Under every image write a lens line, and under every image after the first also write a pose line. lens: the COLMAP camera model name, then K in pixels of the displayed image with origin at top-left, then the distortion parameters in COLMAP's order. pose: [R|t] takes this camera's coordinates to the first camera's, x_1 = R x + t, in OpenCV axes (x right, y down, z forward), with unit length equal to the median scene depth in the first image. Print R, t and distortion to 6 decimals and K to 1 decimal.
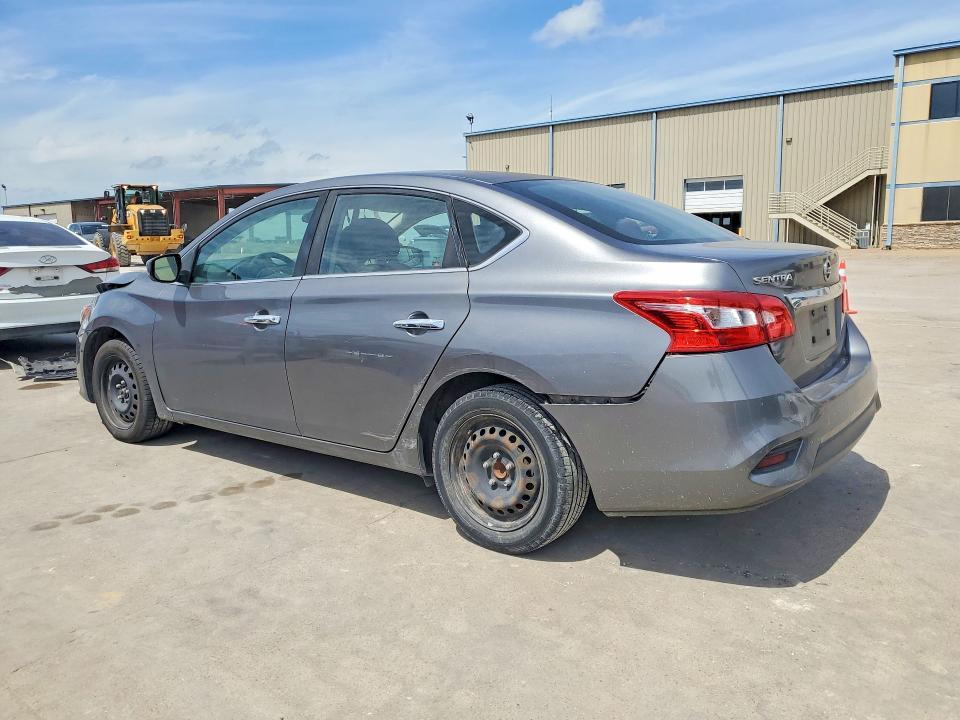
lens RADIAL K [[763.4, 0, 480.0], [0, 763.4, 360.0], [0, 0, 1]] dist [-0.000441, 0.004438]
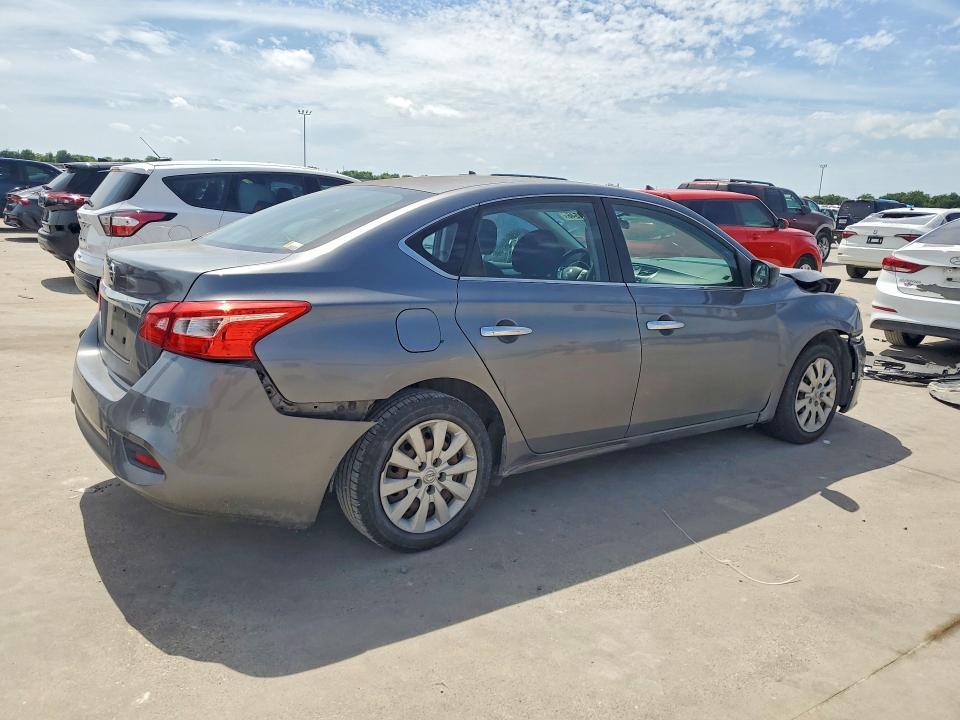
lens RADIAL K [[763.4, 0, 480.0], [0, 763.4, 360.0], [0, 0, 1]] dist [-0.000441, 0.004438]
pose [[-0.311904, 0.182651, -0.932392, 0.960779], [-0.171111, 0.954503, 0.244222, -0.260987], [0.934579, 0.235716, -0.266460, 1.320115]]
